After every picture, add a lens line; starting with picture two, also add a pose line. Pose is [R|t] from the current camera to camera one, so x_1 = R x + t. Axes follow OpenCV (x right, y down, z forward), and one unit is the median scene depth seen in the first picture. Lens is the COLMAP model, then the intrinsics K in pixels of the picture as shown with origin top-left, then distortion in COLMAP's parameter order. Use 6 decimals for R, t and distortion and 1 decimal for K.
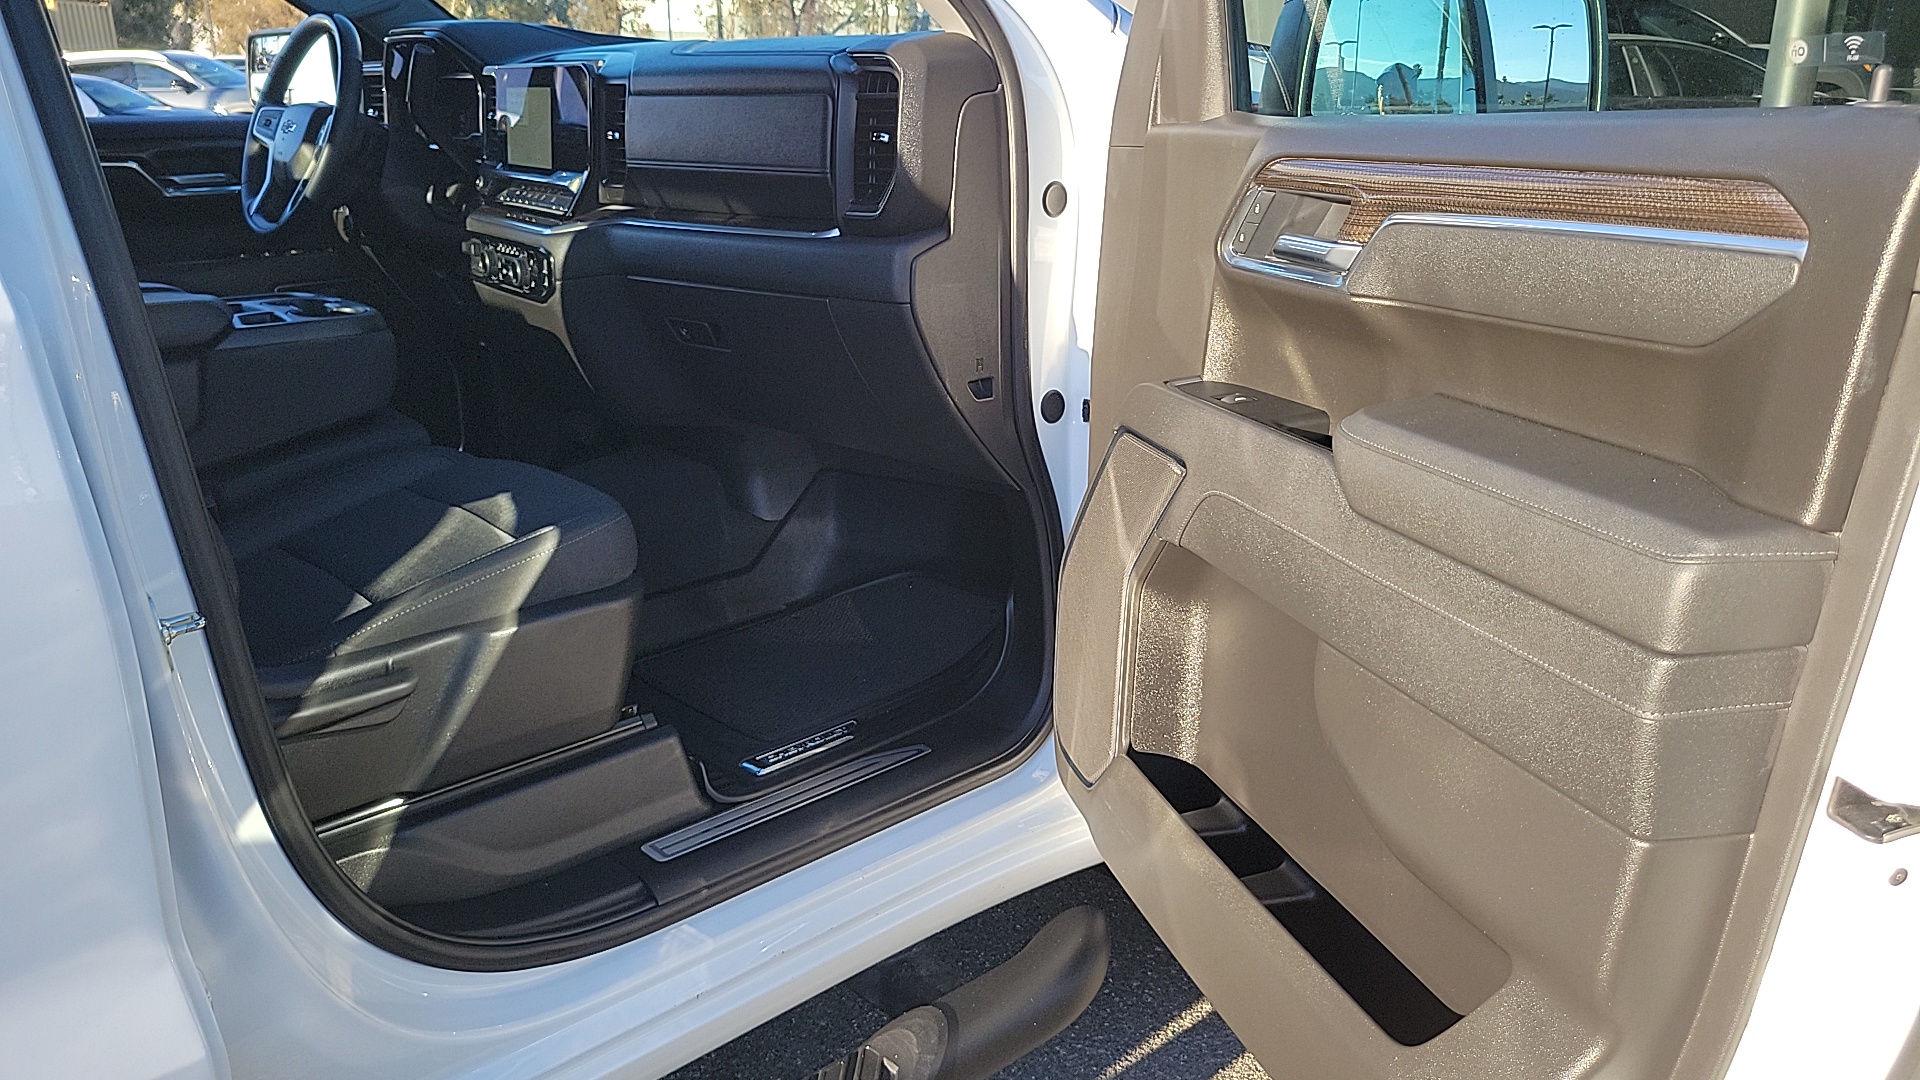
lens RADIAL K [[1451.5, 0, 973.8], [0, 1451.5, 539.9], [0, 0, 1]] dist [0.029414, -0.015872]
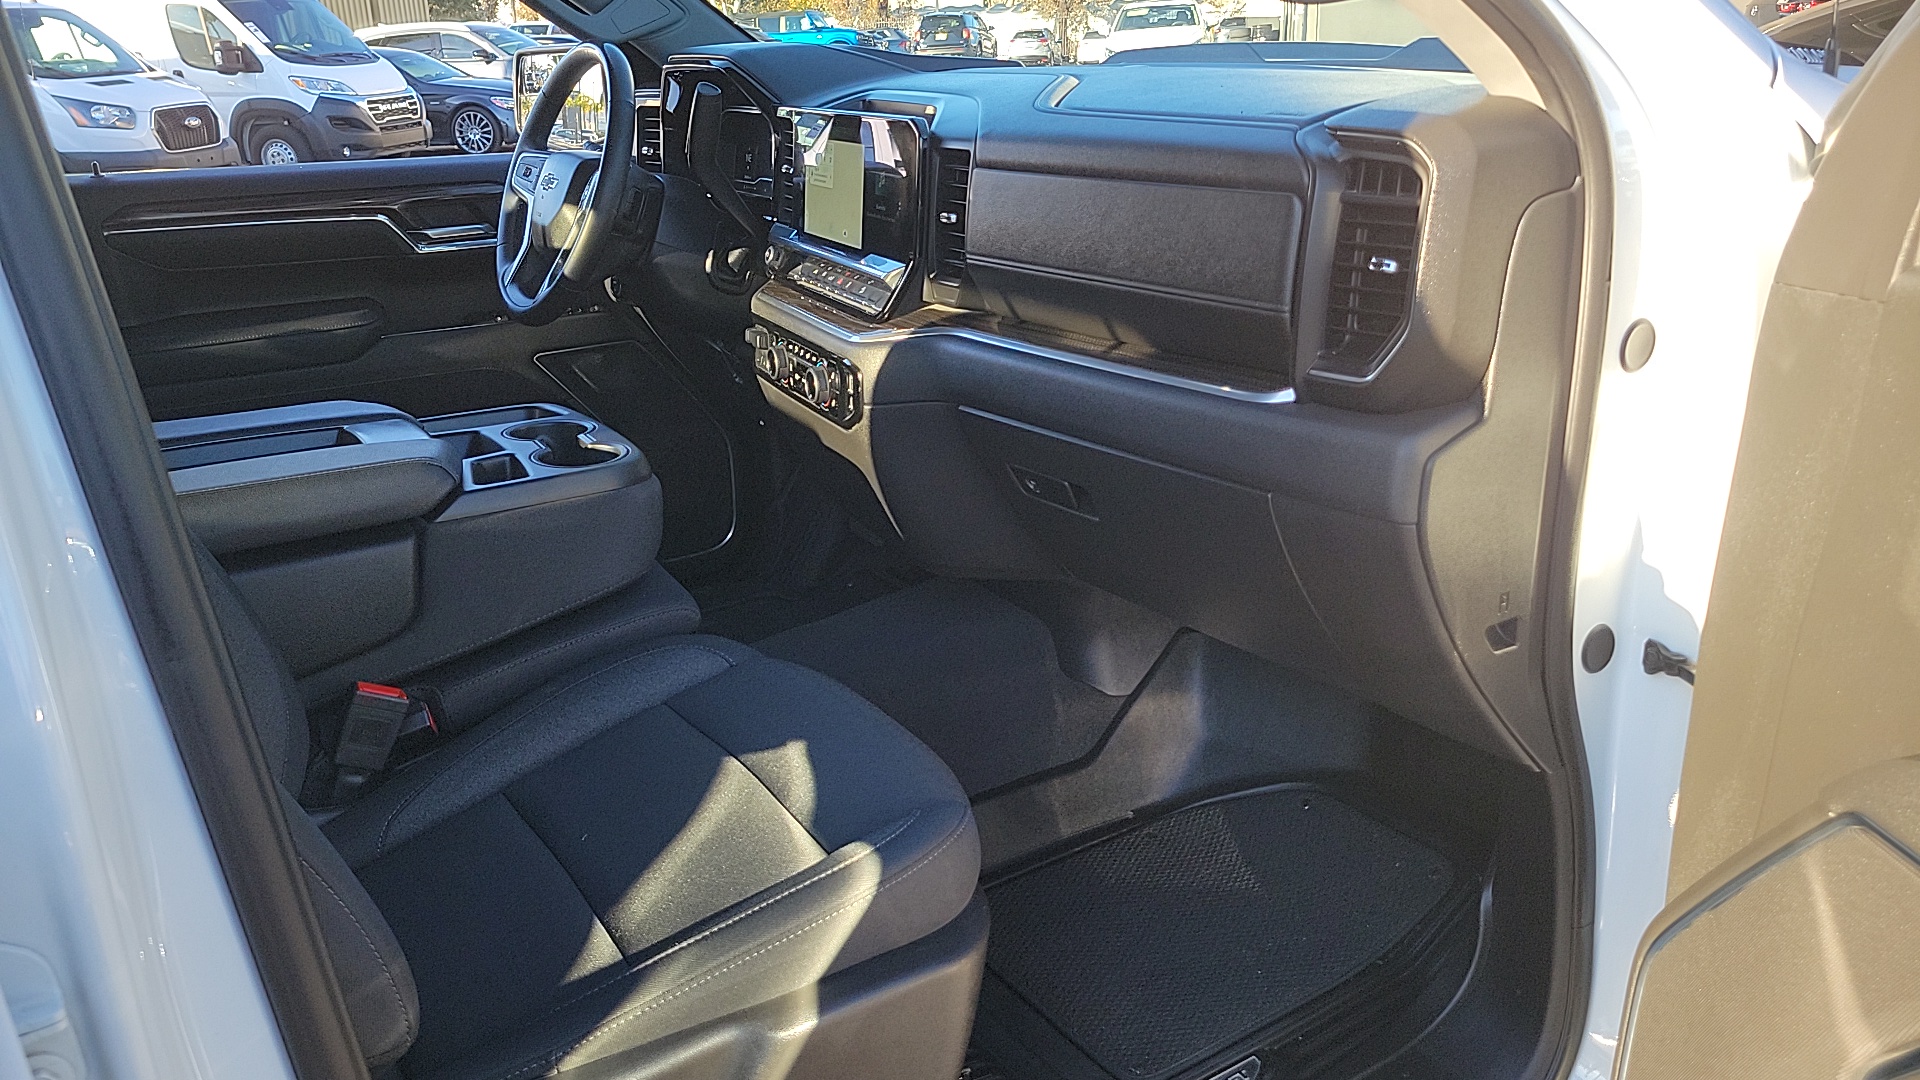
lens RADIAL K [[1451.5, 0, 951.6], [0, 1451.5, 547.9], [0, 0, 1]] dist [0.029414, -0.015872]
pose [[0.982841, 0.042790, -0.179421, -0.107297], [-0.036150, 0.998541, 0.040117, -0.140941], [0.180876, -0.032943, 0.982954, 0.271717]]
